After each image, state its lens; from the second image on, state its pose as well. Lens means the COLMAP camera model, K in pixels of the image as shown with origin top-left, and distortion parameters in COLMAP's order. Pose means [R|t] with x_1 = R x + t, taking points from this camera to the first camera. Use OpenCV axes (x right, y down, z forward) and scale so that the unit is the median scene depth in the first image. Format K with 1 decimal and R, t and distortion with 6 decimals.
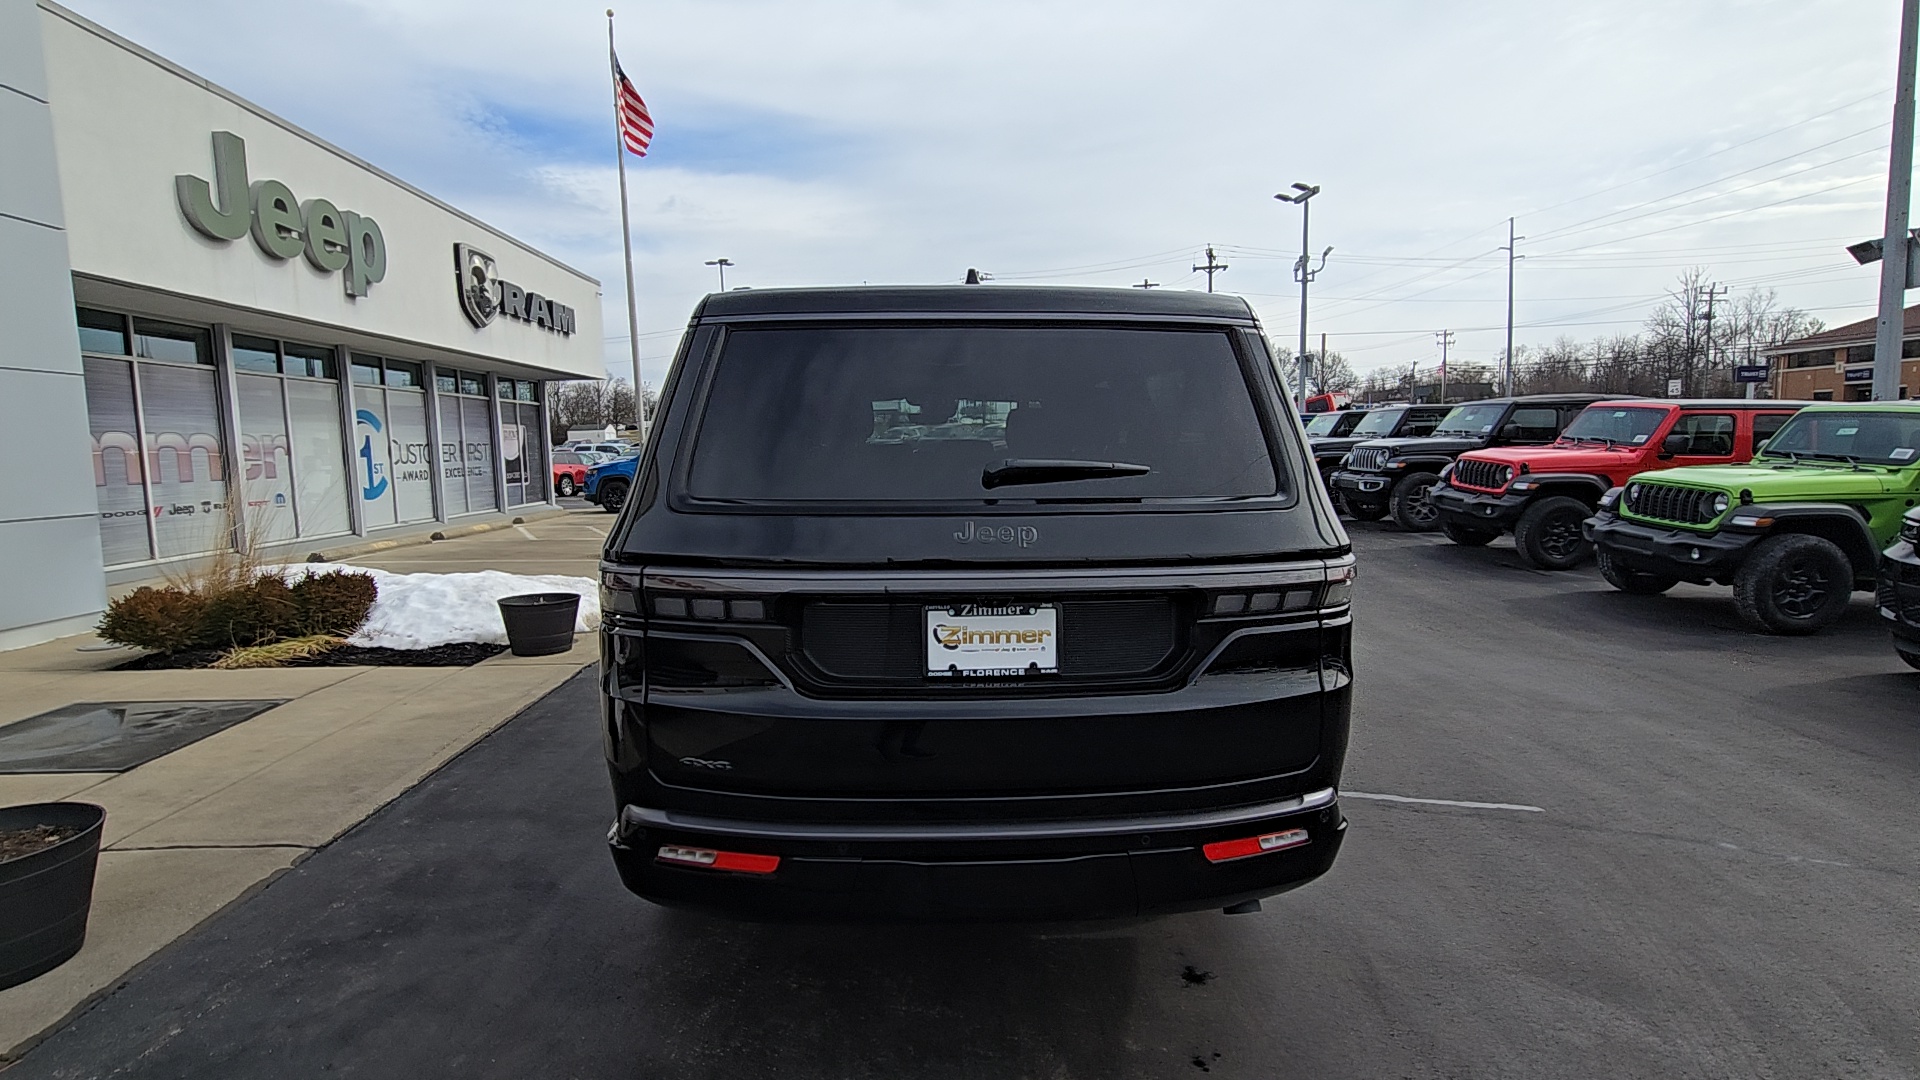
lens RADIAL K [[963.4, 0, 949.8], [0, 963.4, 538.3], [0, 0, 1]] dist [-0.000415, 0.000540]
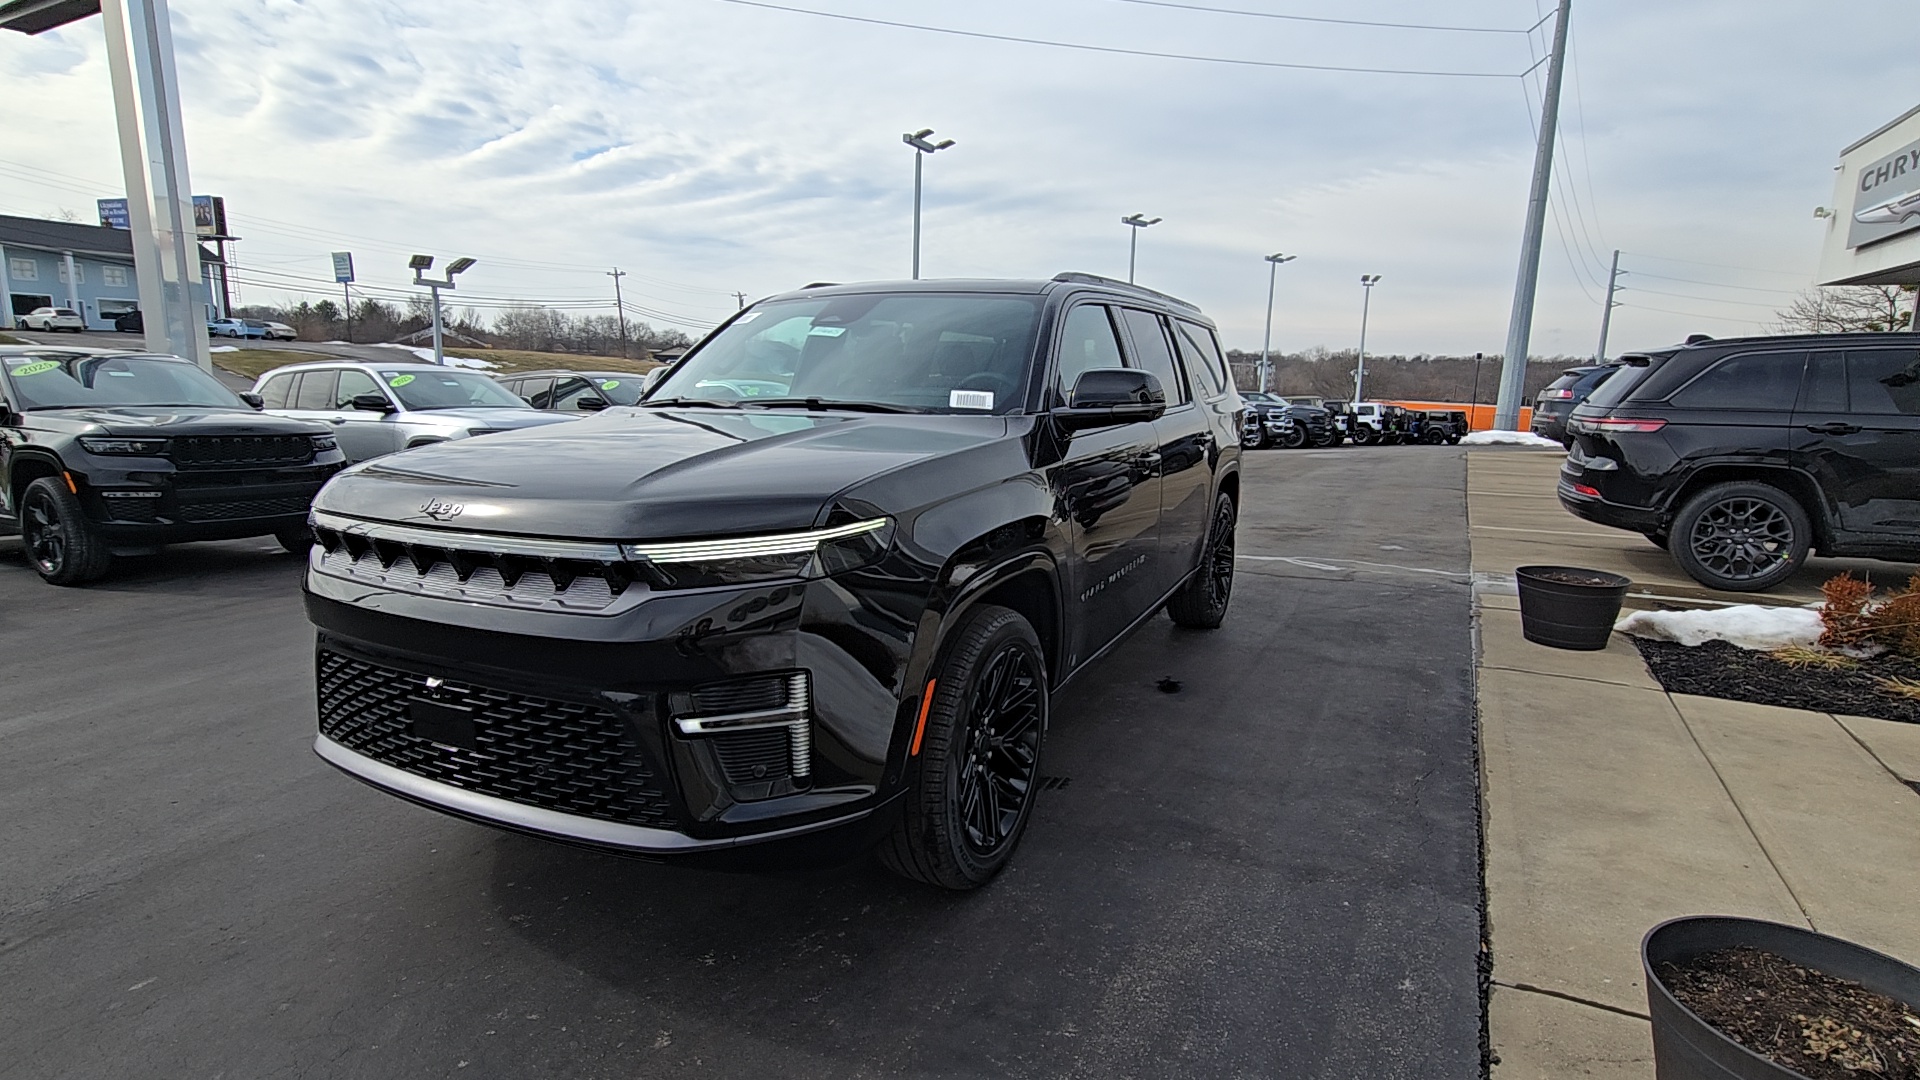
lens RADIAL K [[963.4, 0, 950.3], [0, 963.4, 545.2], [0, 0, 1]] dist [-0.000415, 0.000540]
pose [[-0.869815, -0.089876, 0.485122, -0.217780], [0.045683, 0.964373, 0.260573, -0.081515], [-0.491258, 0.248812, -0.834720, 0.828903]]
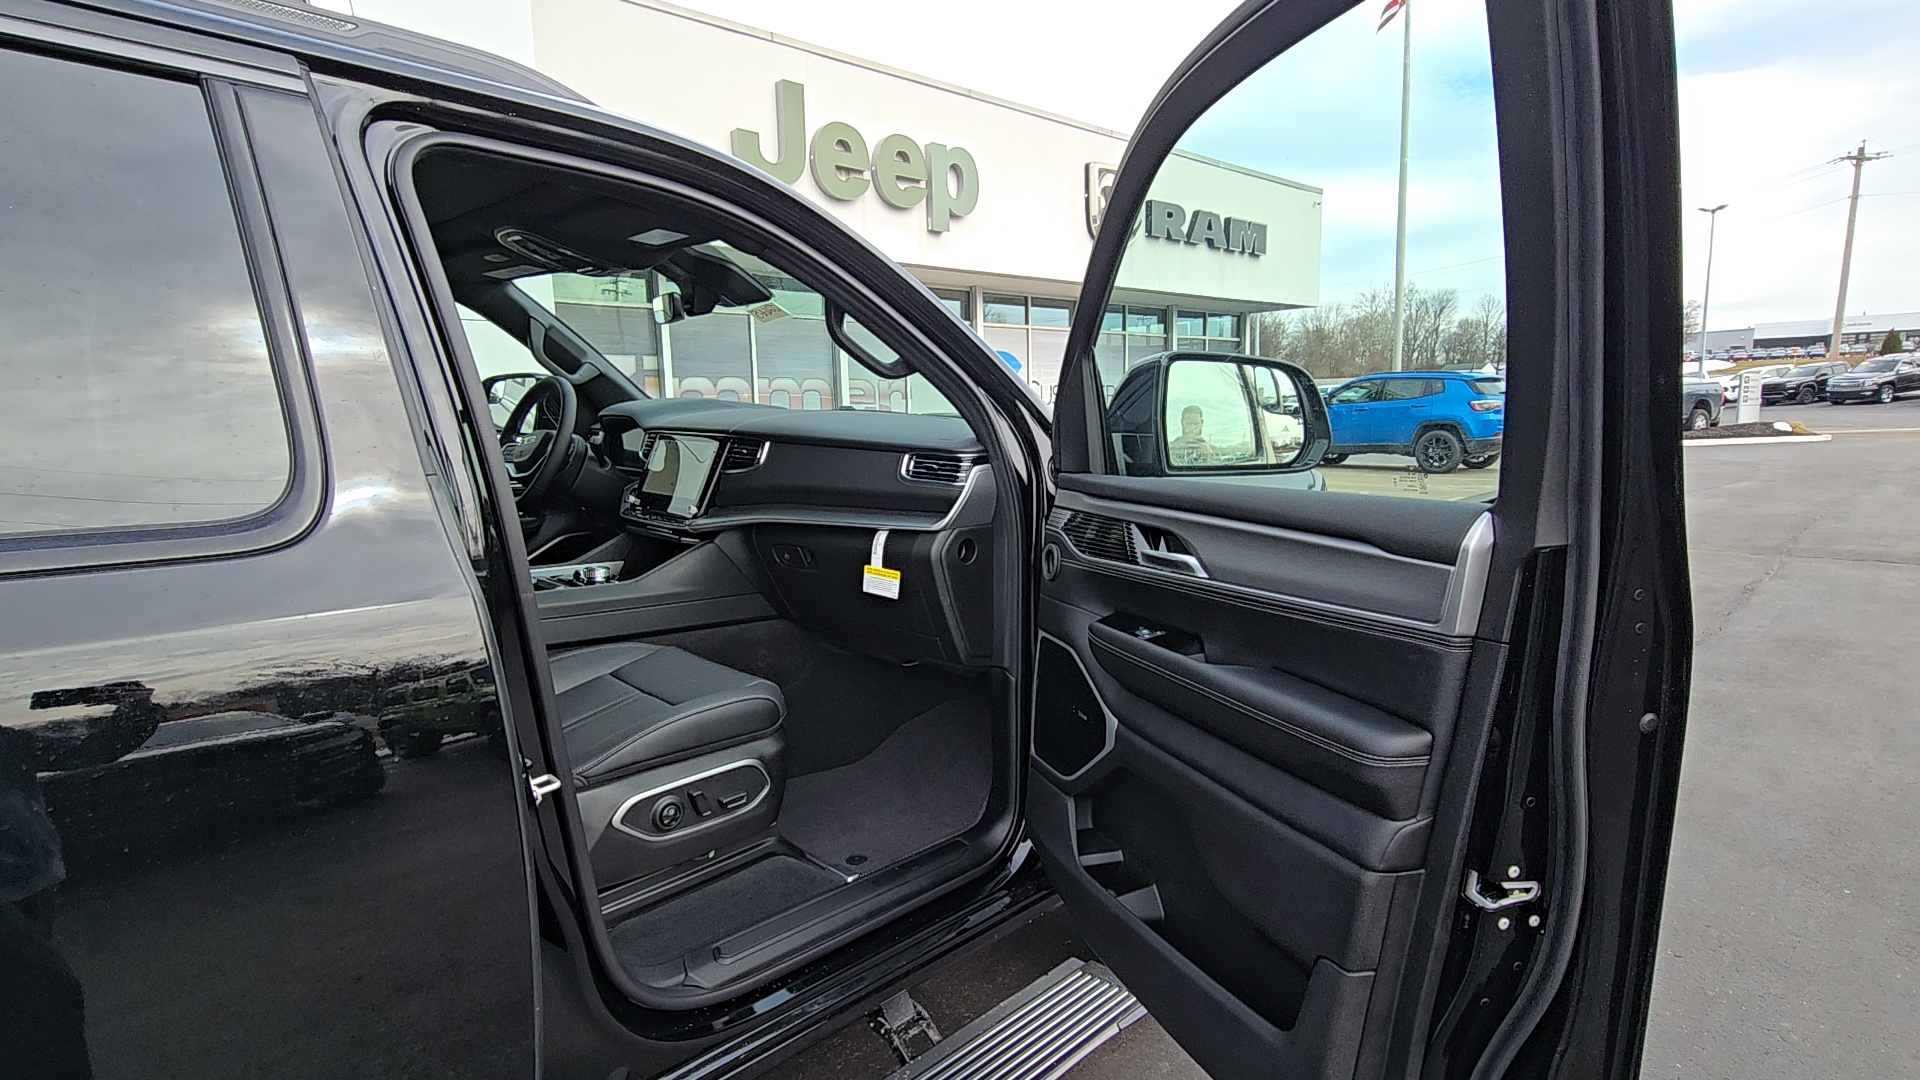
lens RADIAL K [[963.4, 0, 961.8], [0, 963.4, 542.3], [0, 0, 1]] dist [-0.000415, 0.000540]
pose [[0.655907, 0.114531, -0.746103, 0.185892], [-0.066970, 0.993354, 0.093611, -0.039223], [0.751865, -0.011434, 0.659217, 0.436367]]
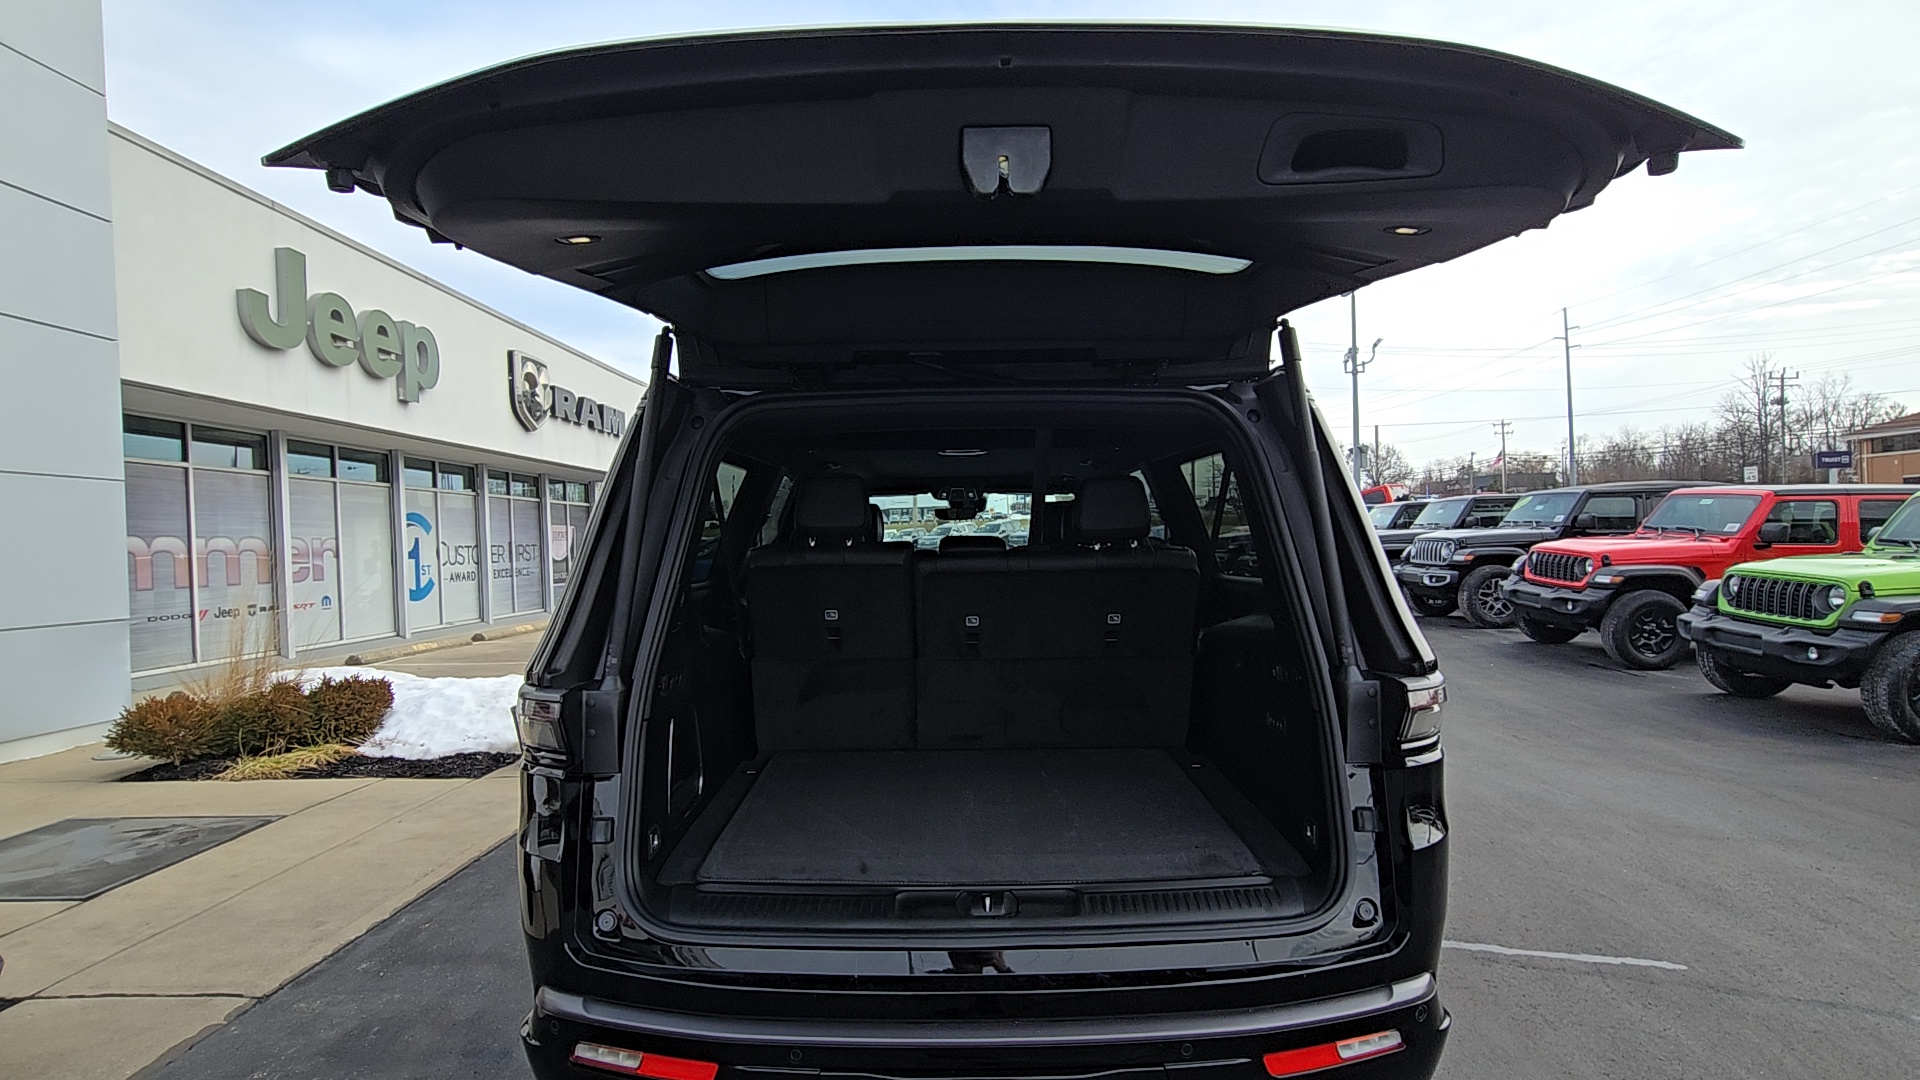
lens RADIAL K [[963.4, 0, 950.1], [0, 963.4, 539.4], [0, 0, 1]] dist [-0.000415, 0.000540]
pose [[0.998561, -0.010027, -0.052691, 0.011208], [0.004795, 0.995124, -0.098512, -0.003508], [0.053421, 0.098117, 0.993740, 0.035331]]
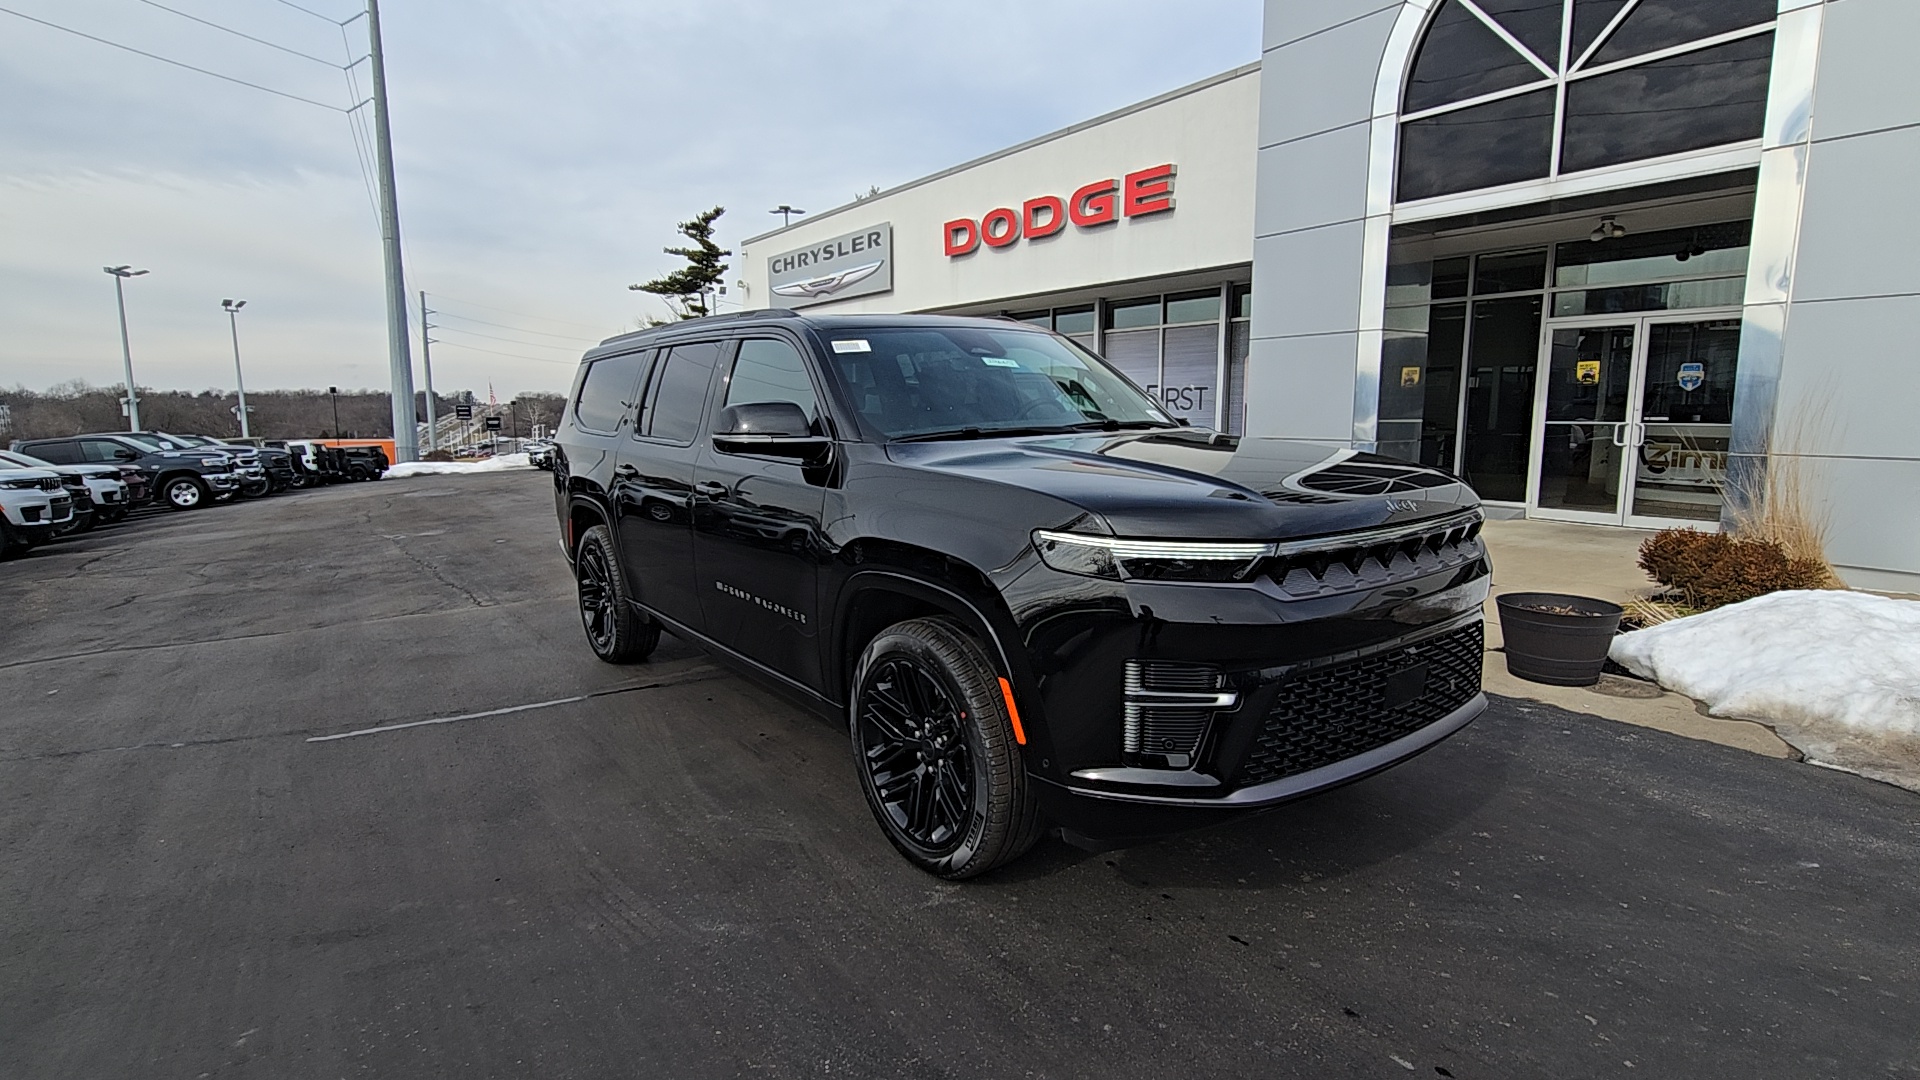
lens RADIAL K [[963.4, 0, 952.9], [0, 963.4, 544.0], [0, 0, 1]] dist [-0.000415, 0.000540]
pose [[-0.834041, 0.103582, -0.541891, 0.212118], [-0.031910, 0.971516, 0.234817, -0.086169], [0.550778, 0.213139, -0.806979, 0.848684]]
